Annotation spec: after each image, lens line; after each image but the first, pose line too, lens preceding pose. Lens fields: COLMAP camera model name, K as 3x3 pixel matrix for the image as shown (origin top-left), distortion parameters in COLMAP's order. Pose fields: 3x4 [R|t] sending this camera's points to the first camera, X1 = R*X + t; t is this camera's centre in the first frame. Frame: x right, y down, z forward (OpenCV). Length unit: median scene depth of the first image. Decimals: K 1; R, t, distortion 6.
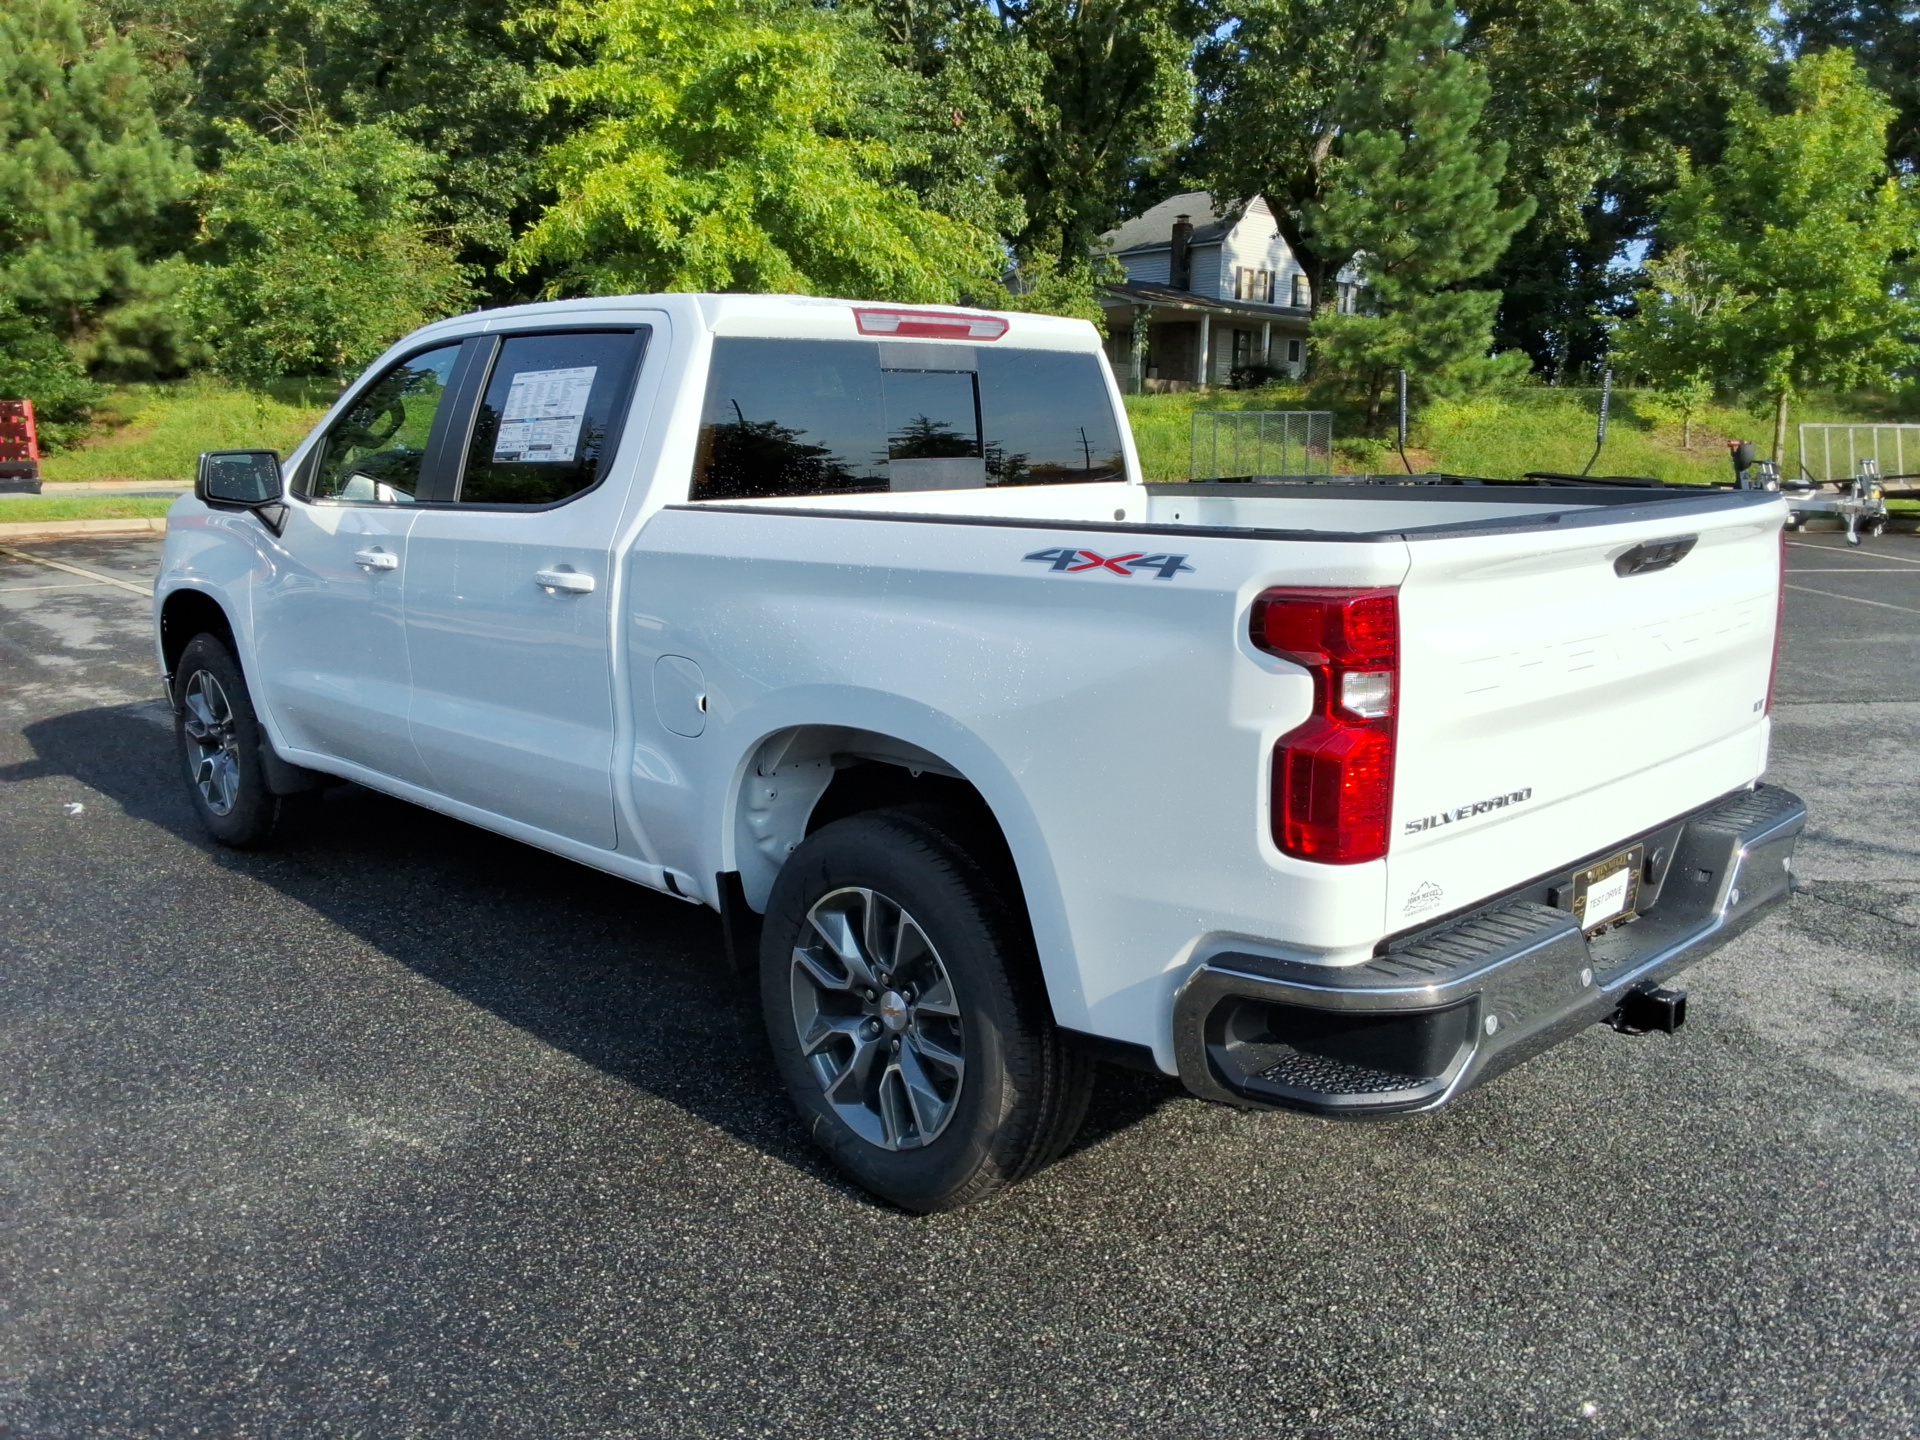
lens RADIAL K [[1530.1, 0, 976.5], [0, 1530.1, 719.8], [0, 0, 1]] dist [0.107251, -0.160490]
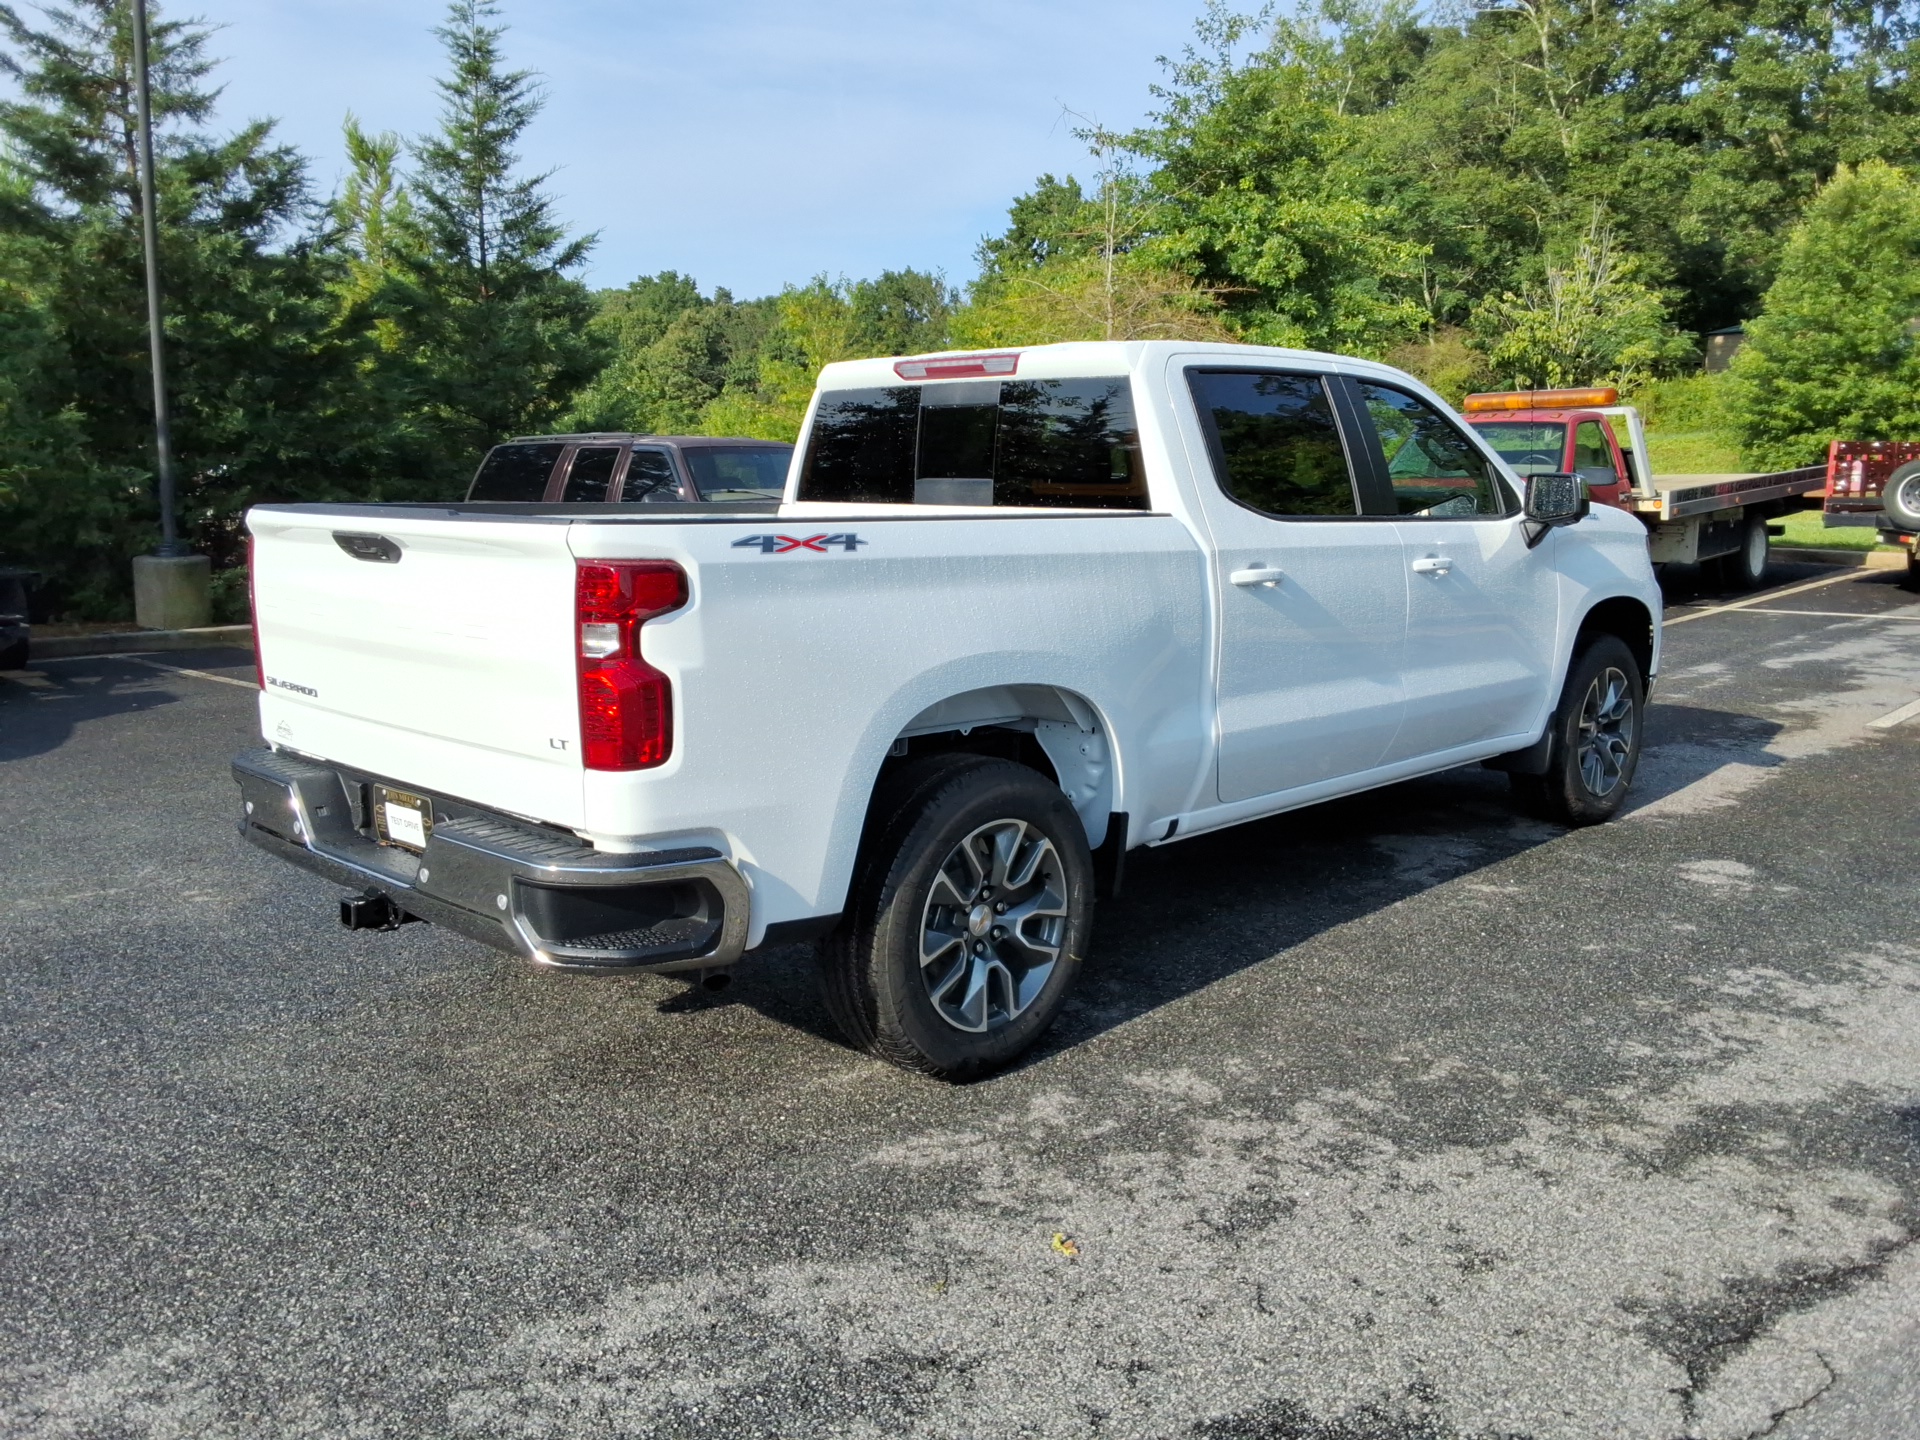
lens RADIAL K [[1530.1, 0, 976.5], [0, 1530.1, 719.8], [0, 0, 1]] dist [0.107251, -0.160490]
pose [[0.028338, 0.165424, -0.985815, 0.384225], [-0.191273, 0.968885, 0.157085, -0.058626], [0.981128, 0.184108, 0.059098, 0.321013]]
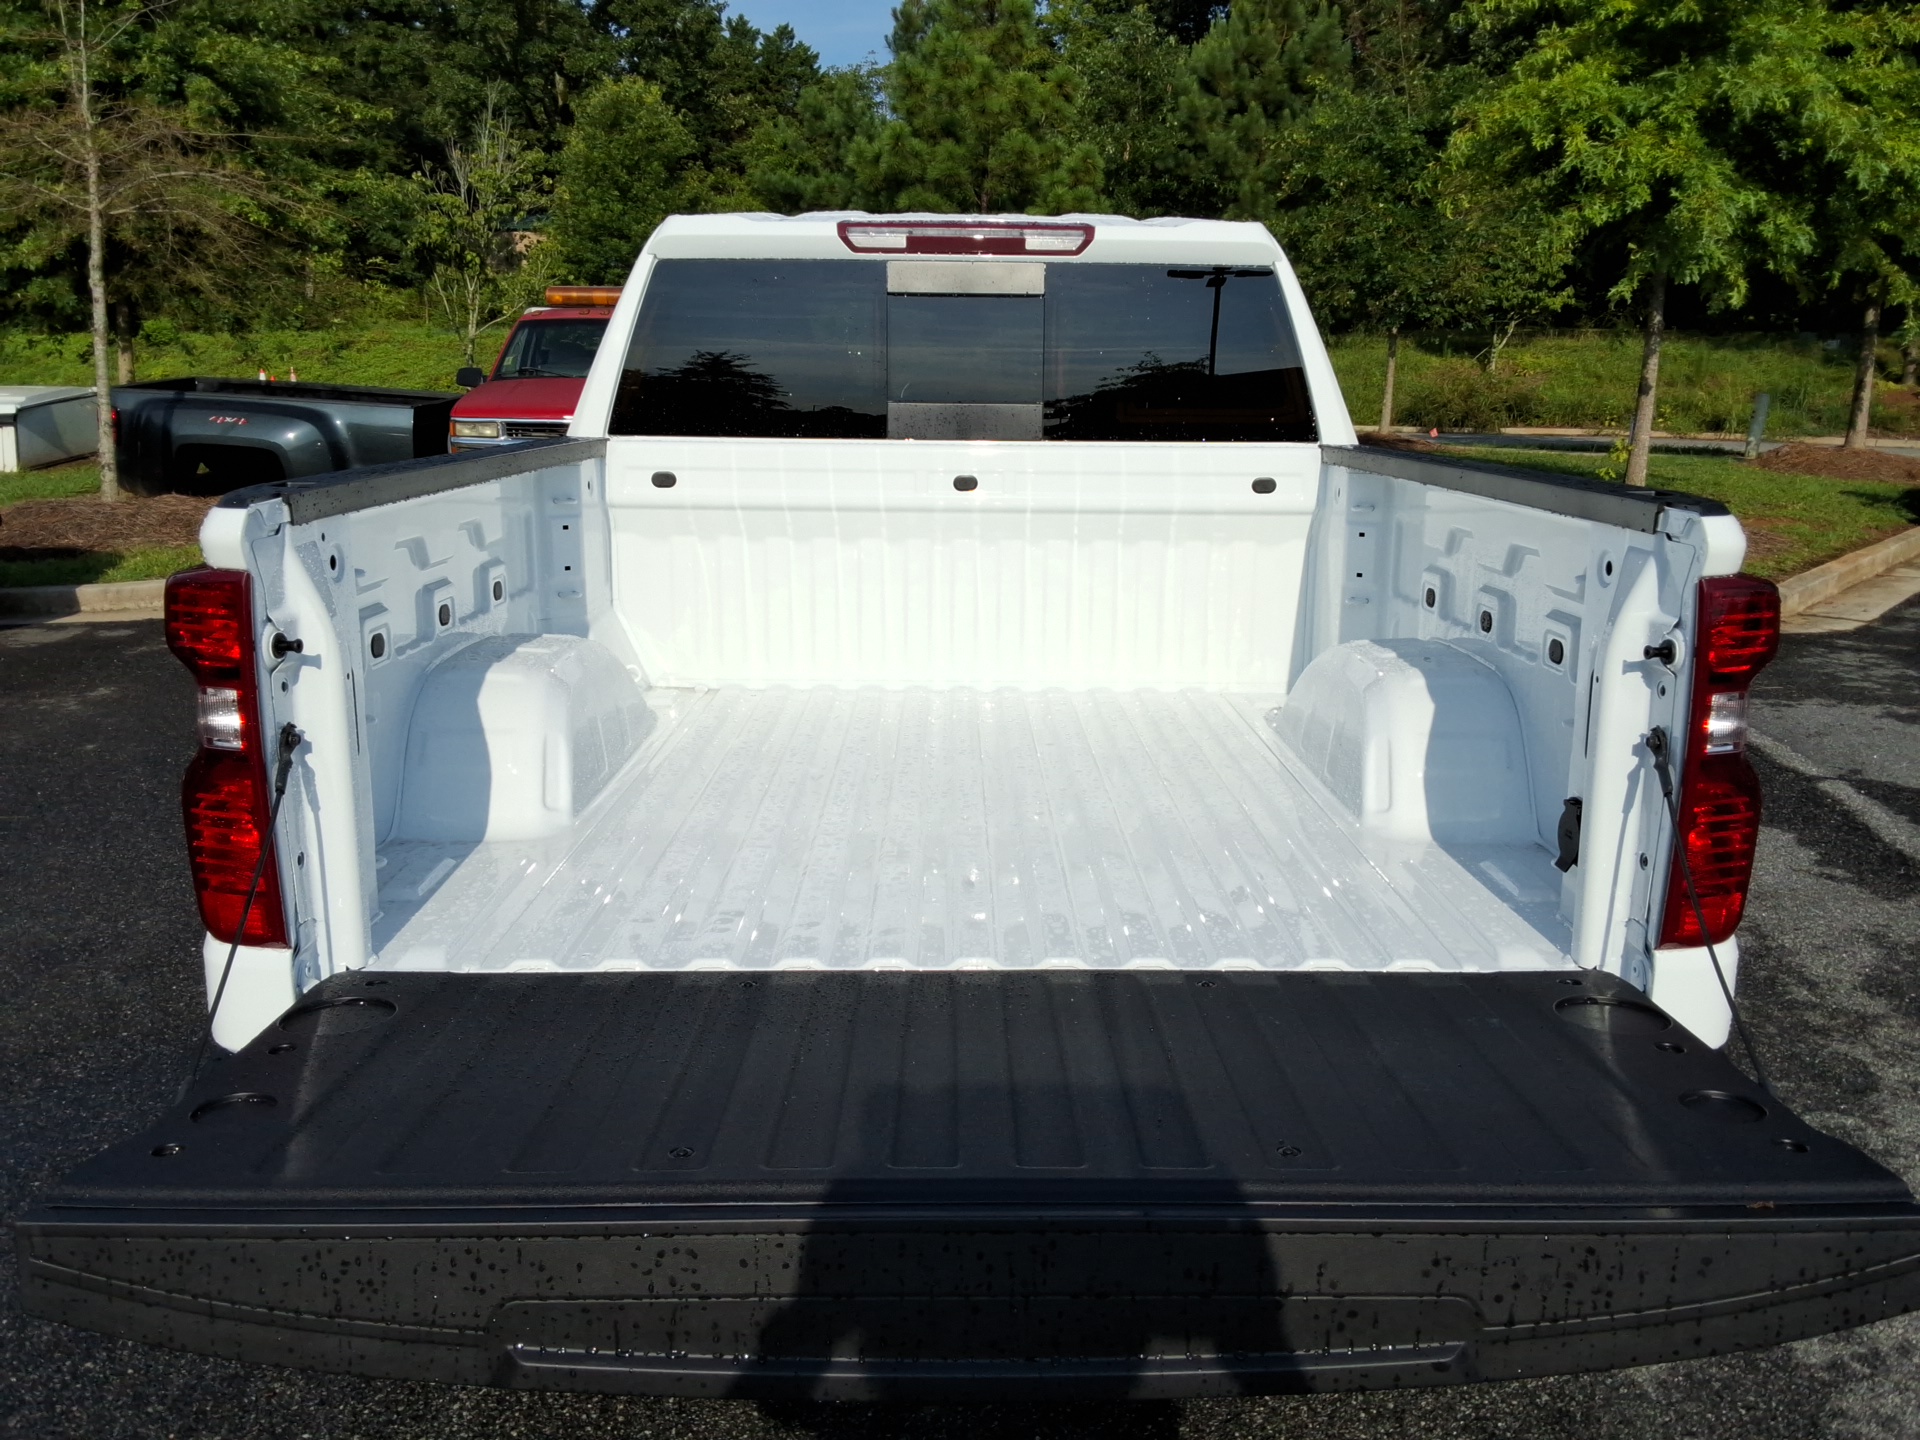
lens RADIAL K [[1537.4, 0, 979.8], [0, 1537.4, 715.2], [0, 0, 1]] dist [0.083447, -0.121379]
pose [[0.726799, 0.161280, -0.667646, 0.185045], [-0.142777, 0.986283, 0.082825, -0.023716], [0.671847, 0.035127, 0.739857, 0.128570]]
